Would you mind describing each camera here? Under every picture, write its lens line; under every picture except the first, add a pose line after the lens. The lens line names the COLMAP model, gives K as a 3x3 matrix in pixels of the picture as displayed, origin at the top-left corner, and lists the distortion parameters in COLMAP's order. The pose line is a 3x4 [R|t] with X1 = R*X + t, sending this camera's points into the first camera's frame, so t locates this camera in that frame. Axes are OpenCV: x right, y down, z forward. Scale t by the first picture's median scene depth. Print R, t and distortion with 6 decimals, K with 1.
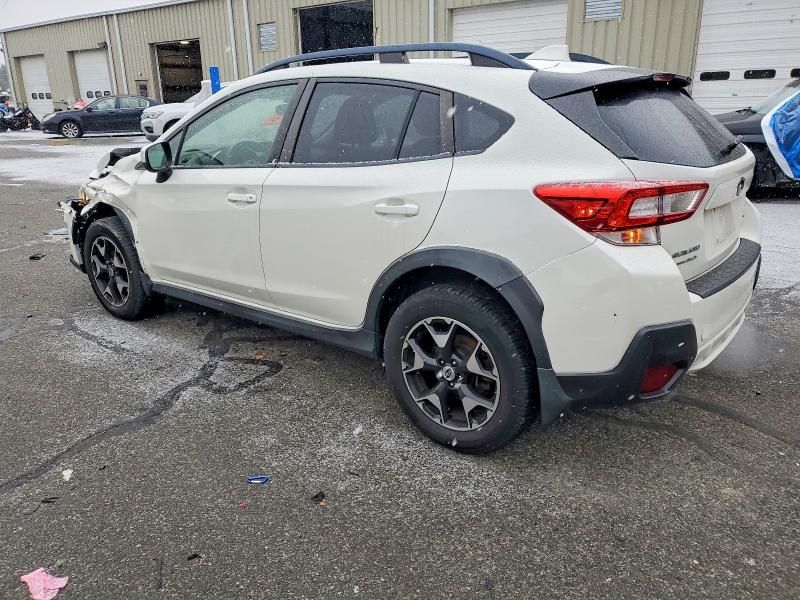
lens RADIAL K [[622.6, 0, 397.9], [0, 622.6, 300.3], [0, 0, 1]] dist [0.023836, -0.006874]
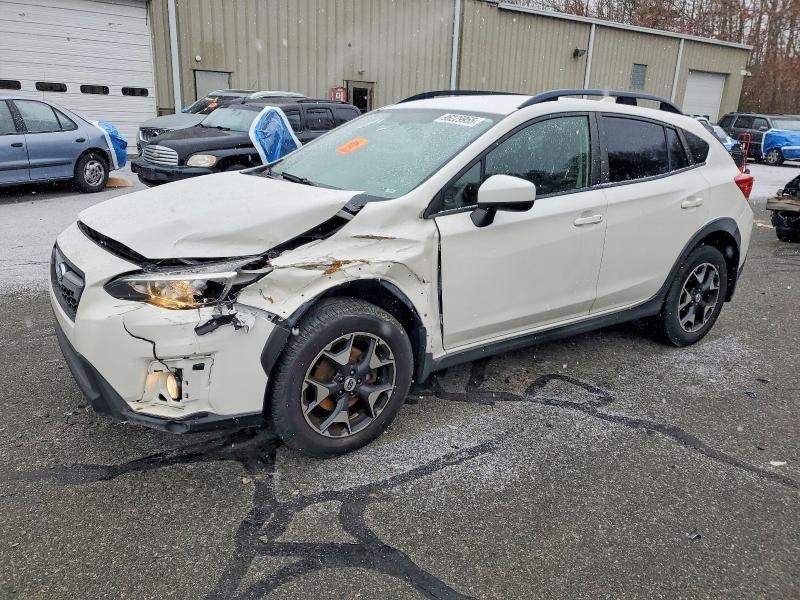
lens RADIAL K [[622.6, 0, 396.2], [0, 622.6, 299.0], [0, 0, 1]] dist [0.023836, -0.006874]
pose [[0.276471, -0.250115, 0.927904, -1.256830], [0.260066, 0.948984, 0.178310, -0.286343], [-0.925165, 0.192018, 0.327413, 0.894535]]
